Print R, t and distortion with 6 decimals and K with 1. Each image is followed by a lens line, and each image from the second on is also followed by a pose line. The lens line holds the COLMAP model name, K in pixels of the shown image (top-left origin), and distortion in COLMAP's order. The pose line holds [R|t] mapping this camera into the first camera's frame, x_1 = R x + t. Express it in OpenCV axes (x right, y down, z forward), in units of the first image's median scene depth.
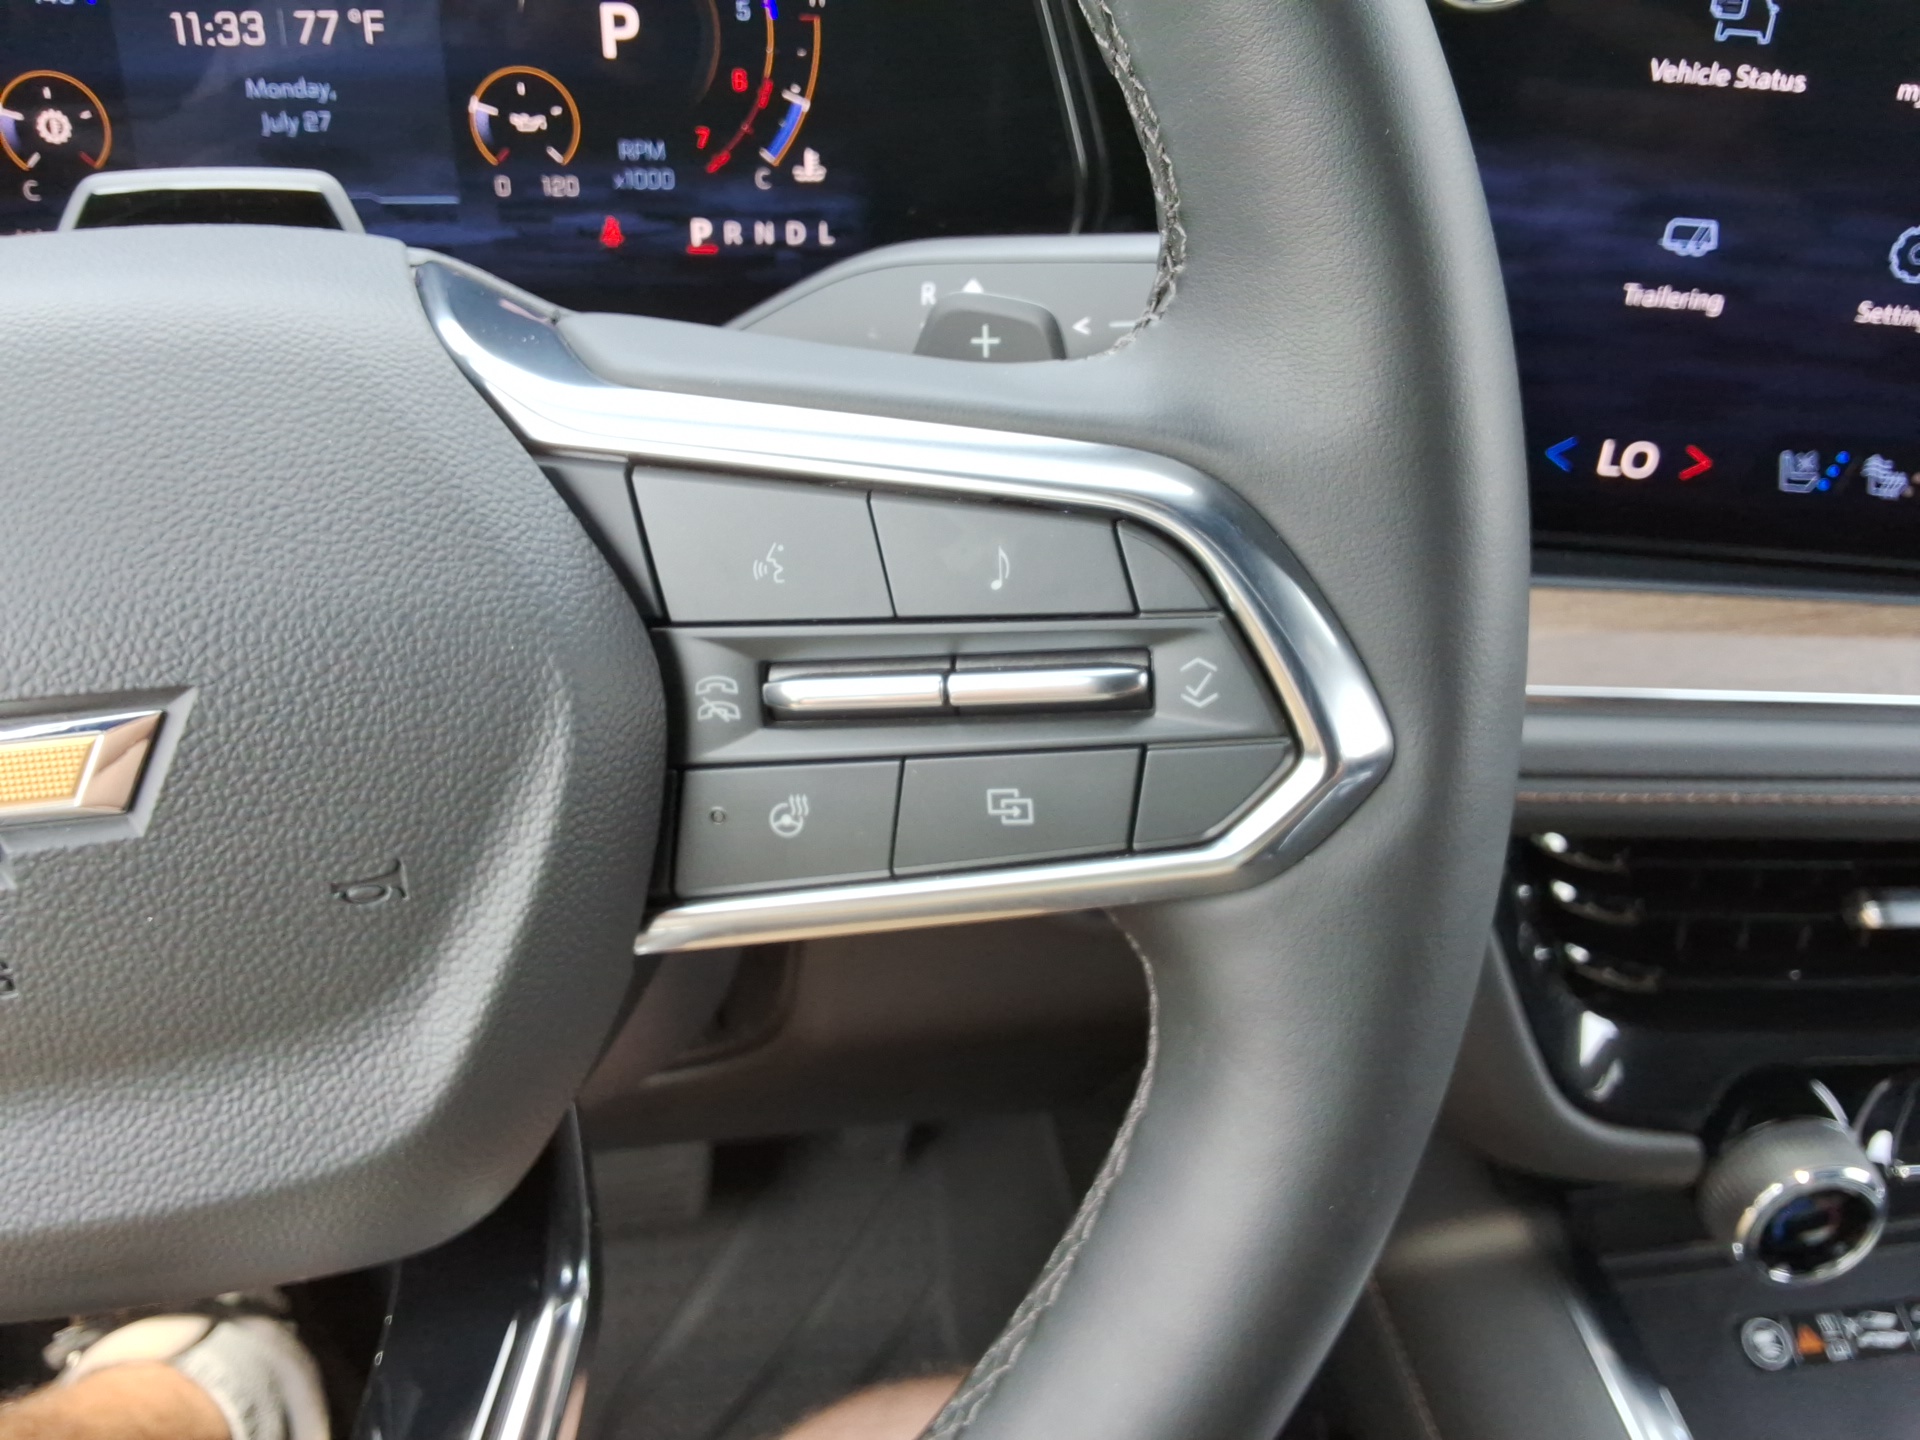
lens RADIAL K [[1593.6, 0, 966.3], [0, 1593.6, 699.0], [0, 0, 1]] dist [0.087791, -0.187120]
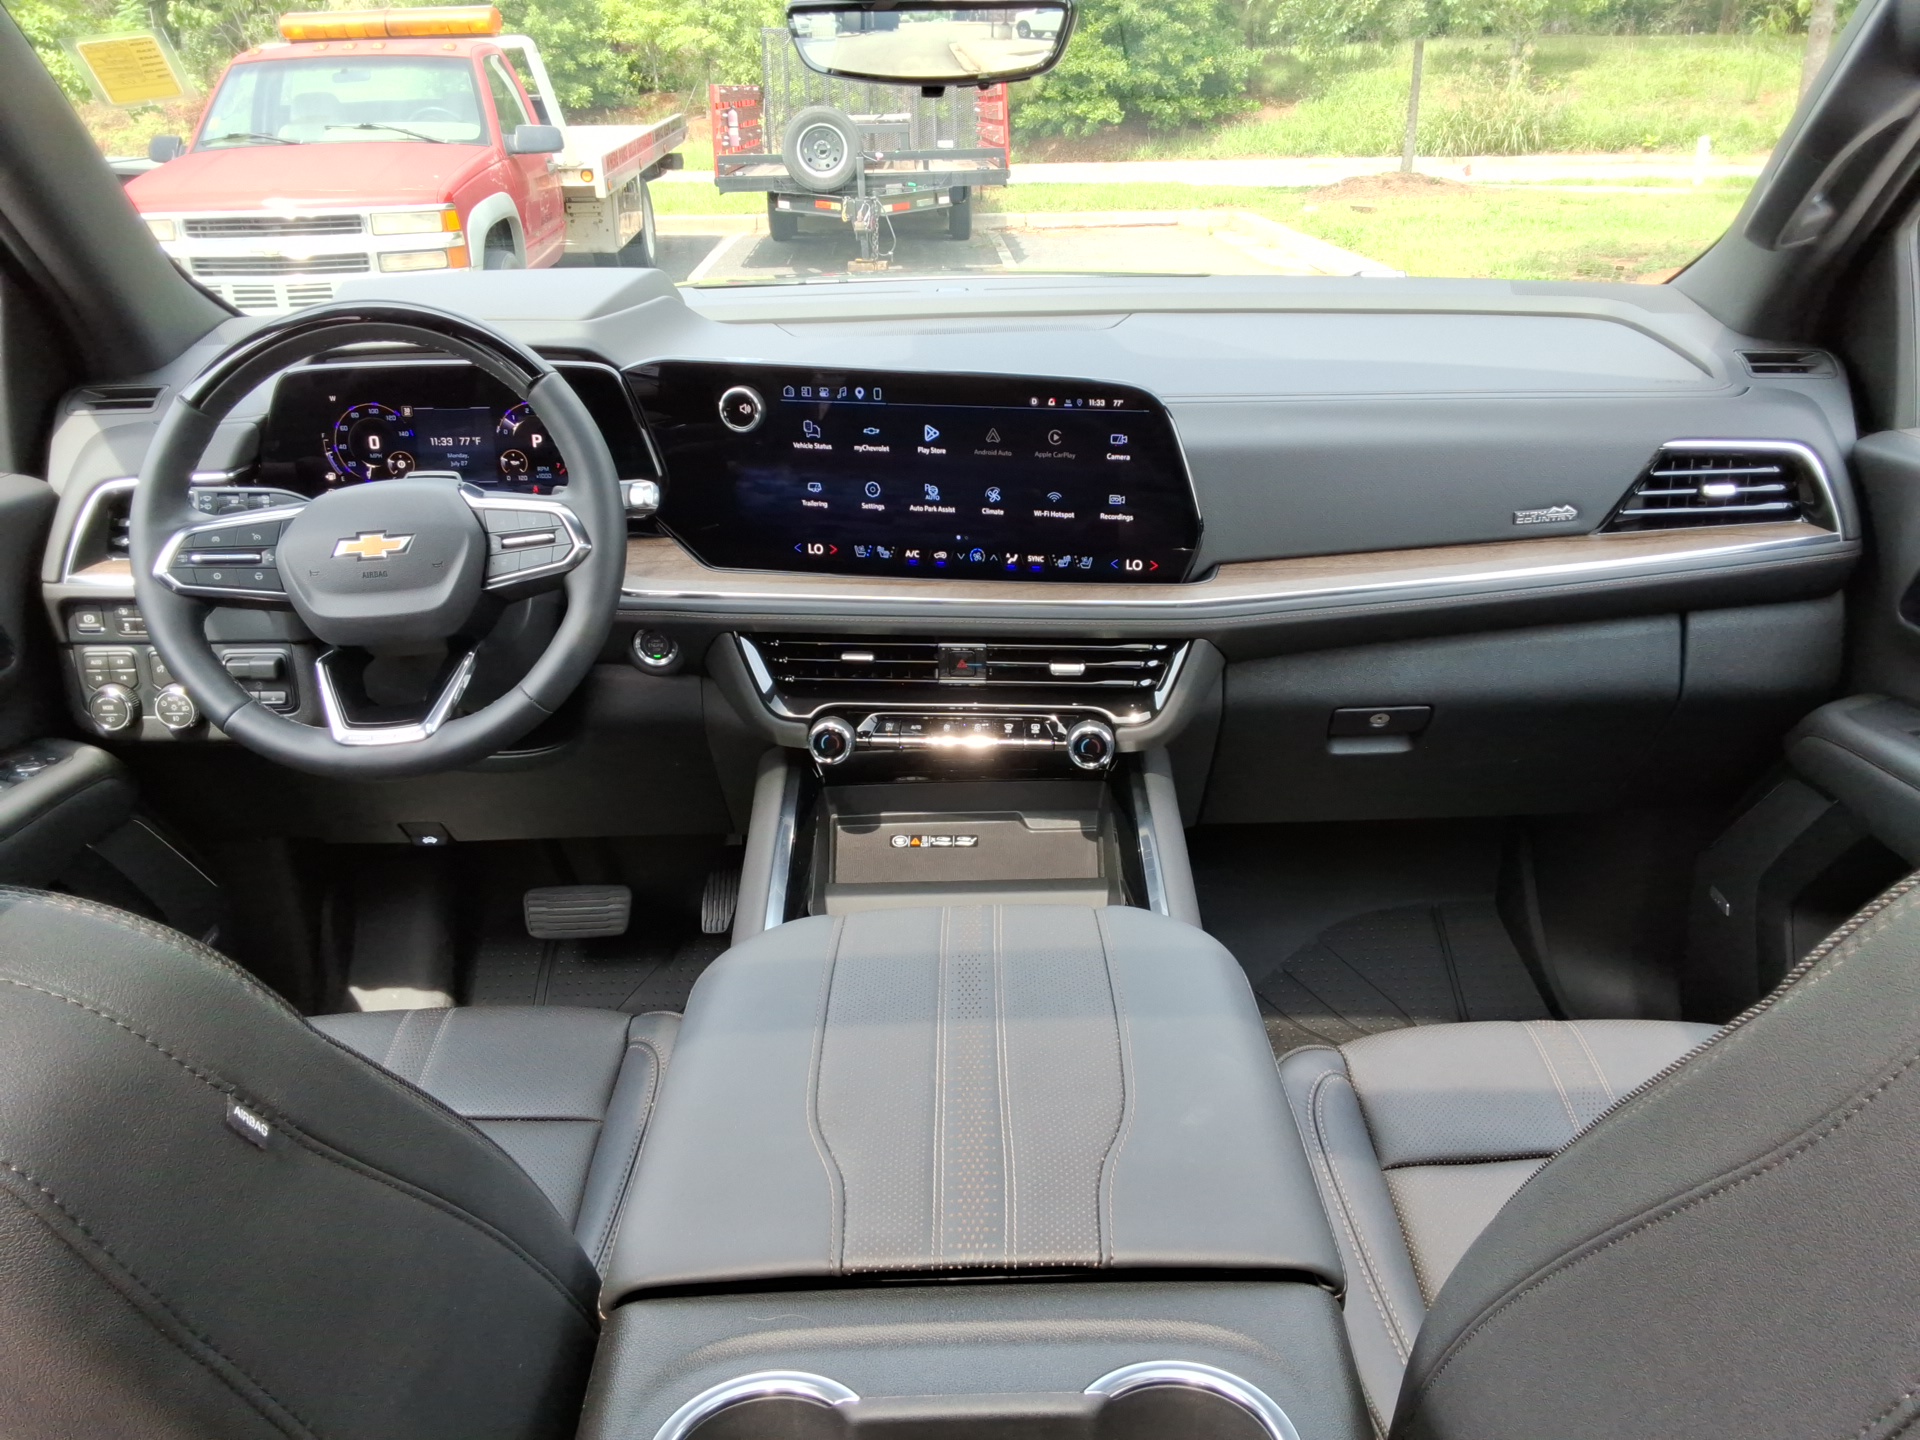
lens RADIAL K [[1536.3, 0, 964.6], [0, 1536.3, 697.3], [0, 0, 1]] dist [0.137097, -0.210643]
pose [[0.989057, -0.000005, -0.147533, 1.412253], [-0.029833, 0.979334, -0.200036, 0.960256], [0.144486, 0.202249, 0.968617, -2.484780]]
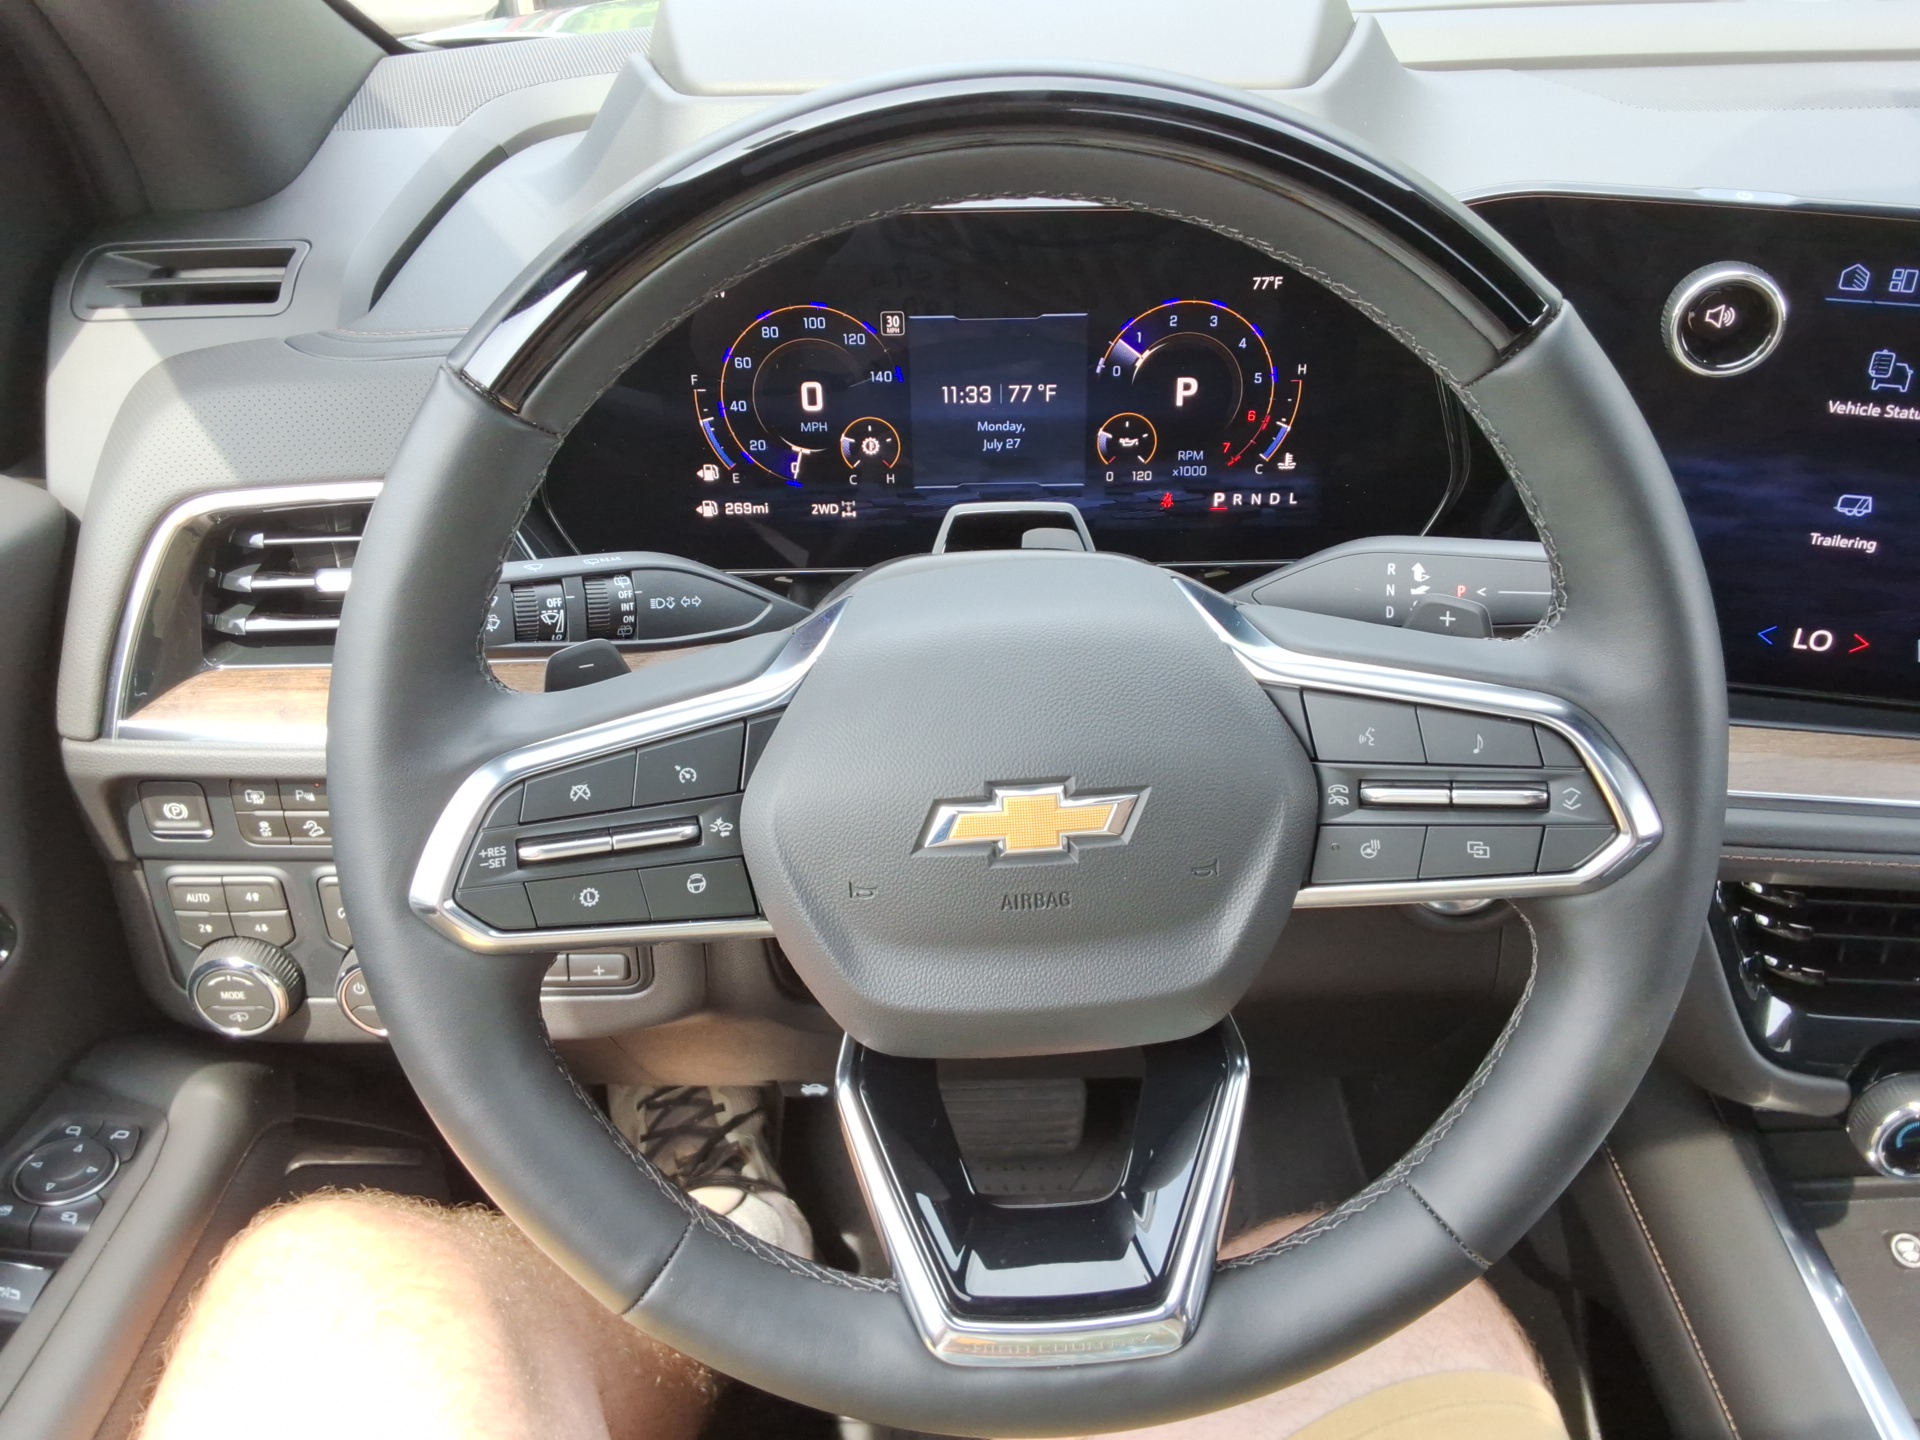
lens RADIAL K [[1537.3, 0, 980.8], [0, 1537.3, 697.6], [0, 0, 1]] dist [0.148204, -0.253066]
pose [[0.991233, 0.029815, -0.128720, -0.206333], [-0.032944, 0.999210, -0.022249, -0.039238], [0.127954, 0.026294, 0.991431, -0.667391]]
